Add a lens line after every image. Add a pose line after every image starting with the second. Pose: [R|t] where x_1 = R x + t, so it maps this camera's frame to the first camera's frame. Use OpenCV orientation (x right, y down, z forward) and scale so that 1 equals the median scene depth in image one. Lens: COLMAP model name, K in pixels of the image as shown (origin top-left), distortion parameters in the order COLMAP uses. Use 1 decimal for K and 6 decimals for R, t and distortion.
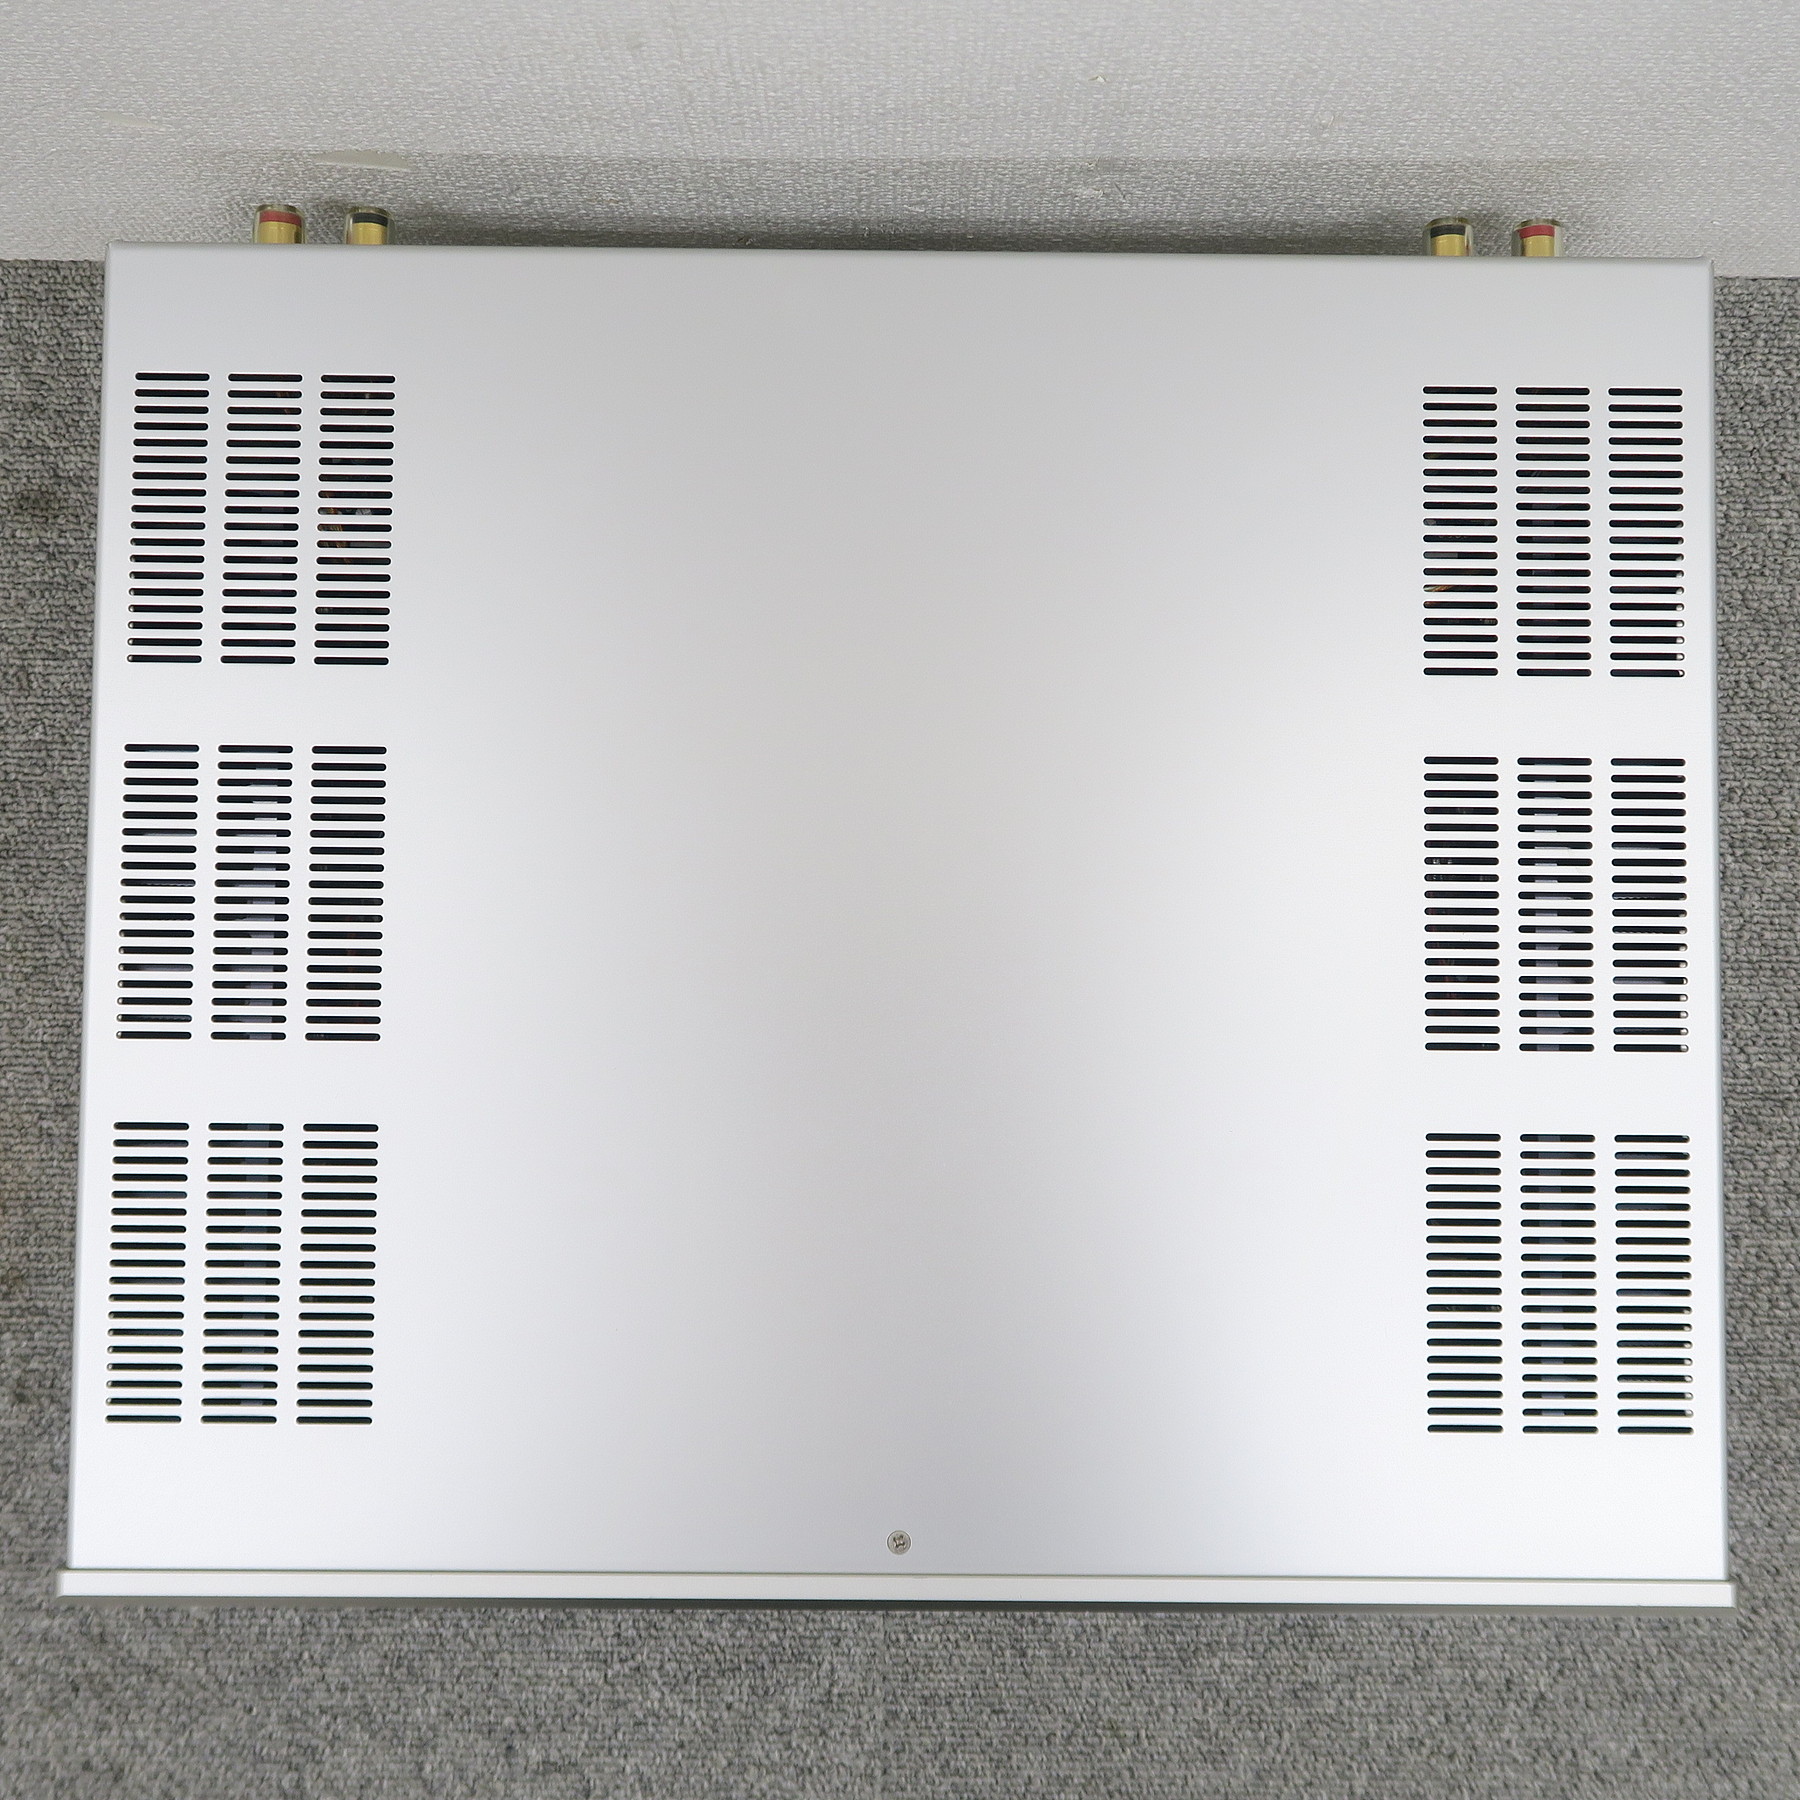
lens RADIAL K [[2137.4, 0, 897.8], [0, 2137.4, 899.9], [0, 0, 1]] dist [0.005482, -0.004294]
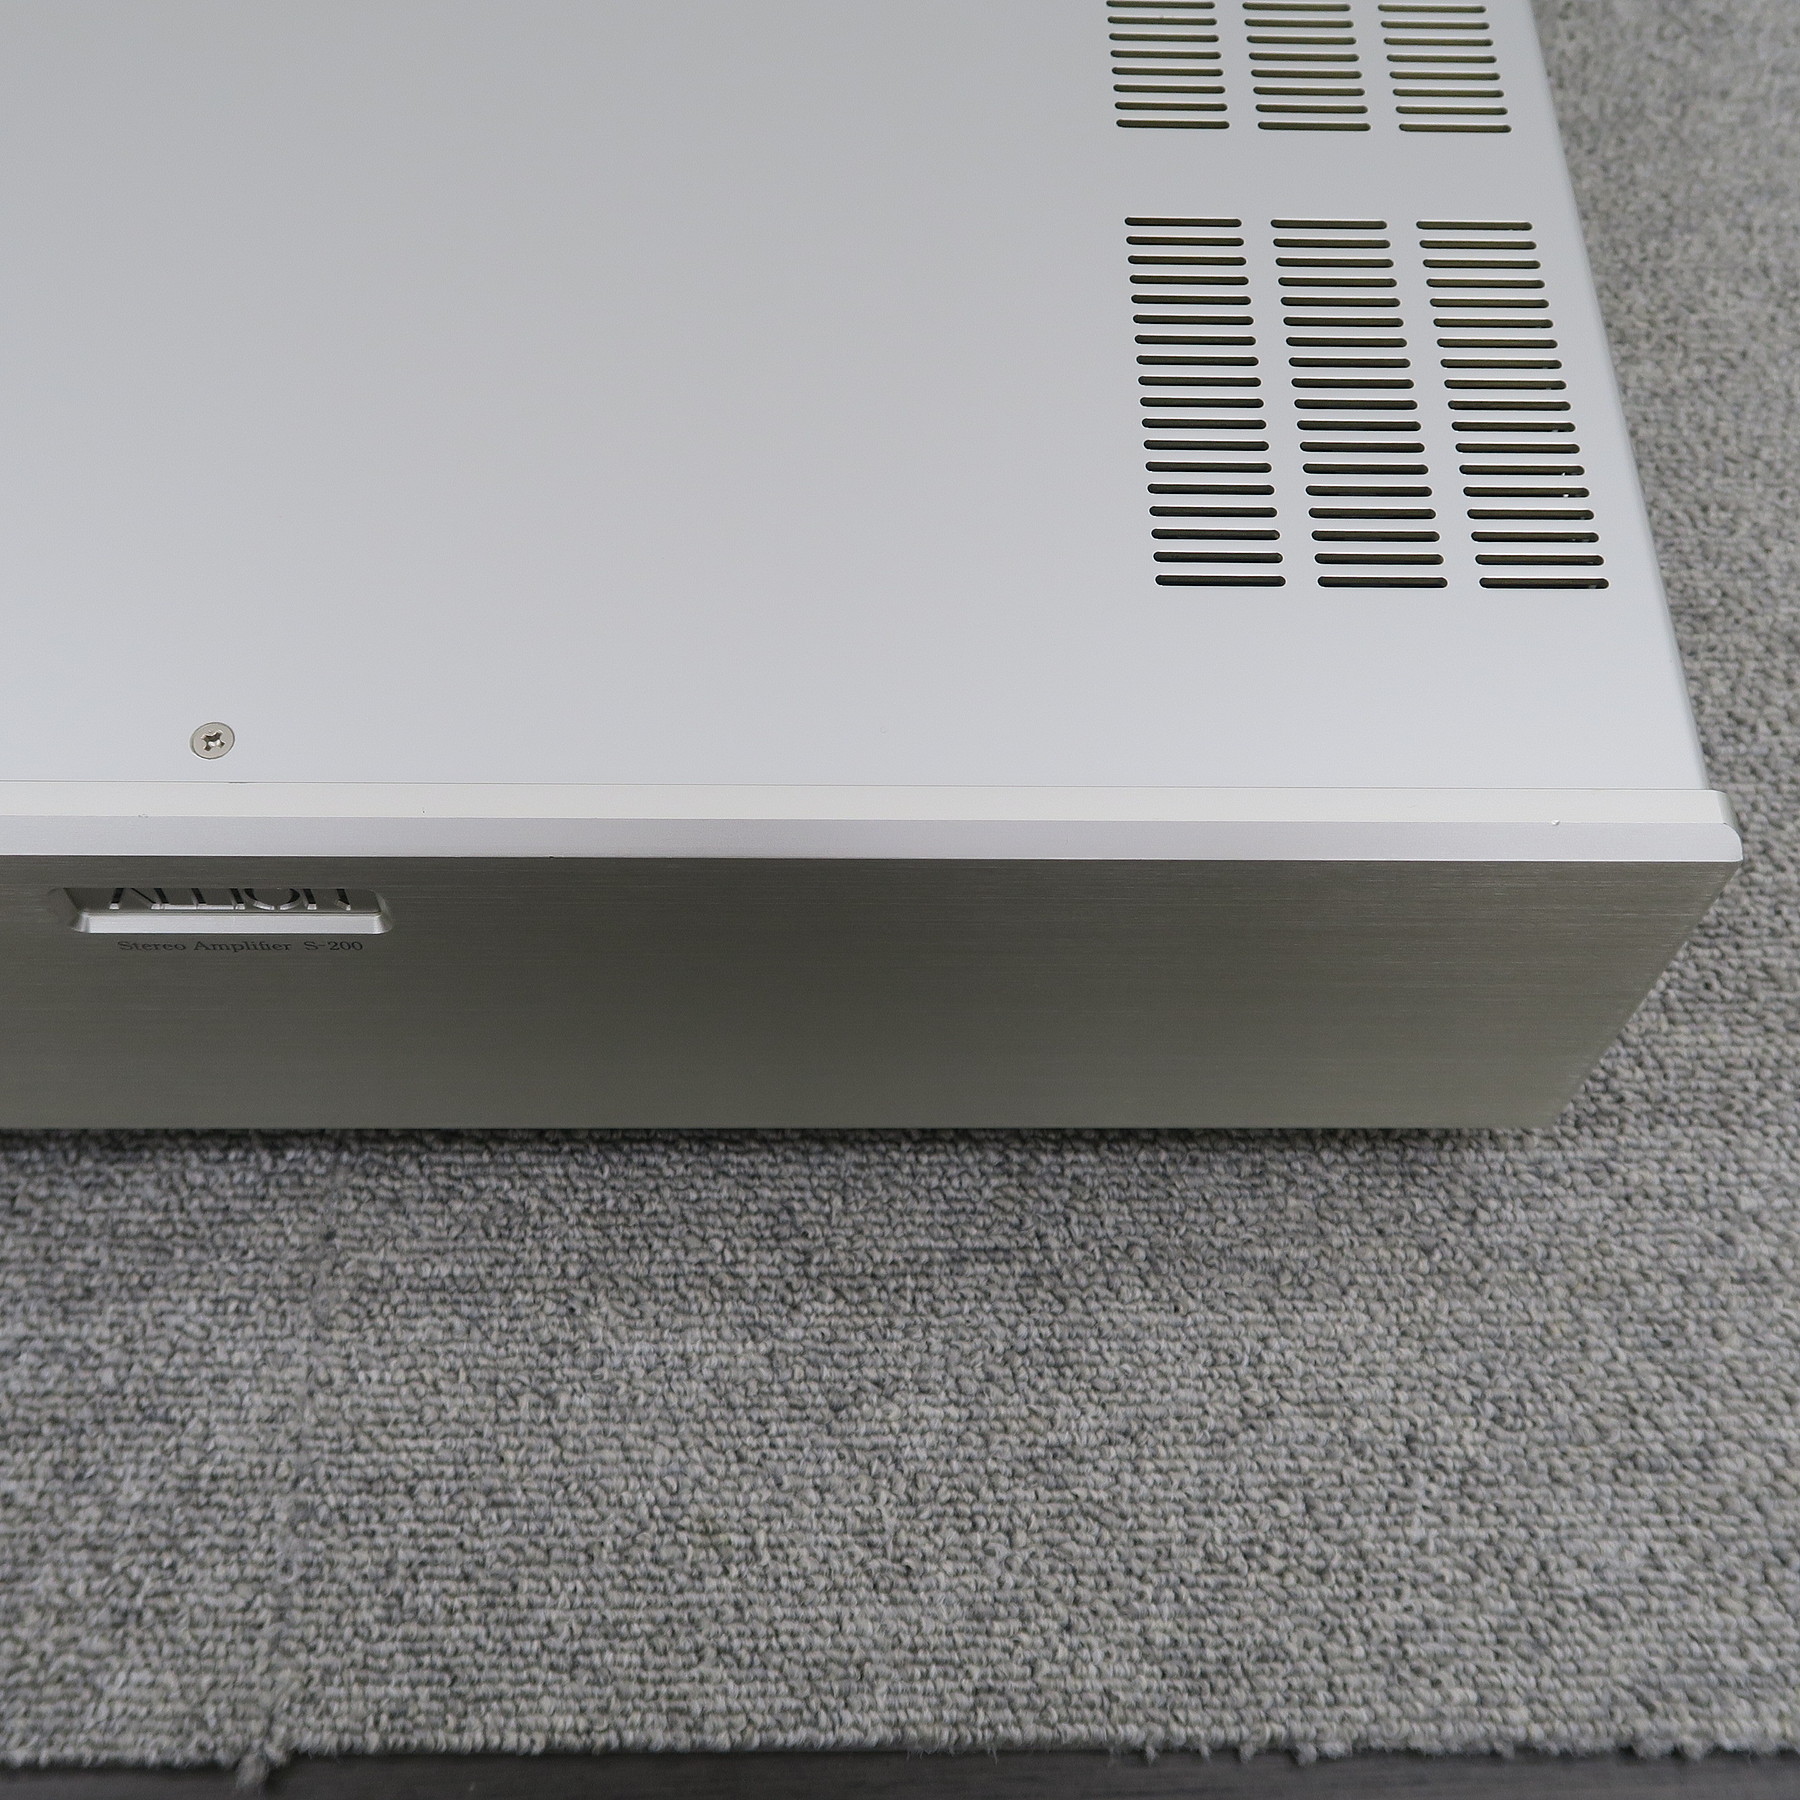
lens RADIAL K [[2137.4, 0, 897.8], [0, 2137.4, 899.9], [0, 0, 1]] dist [0.005482, -0.004294]
pose [[0.999481, -0.006807, 0.031476, 0.133279], [0.019769, 0.901258, -0.432831, 0.479910], [-0.025422, 0.433229, 0.900925, 0.431834]]
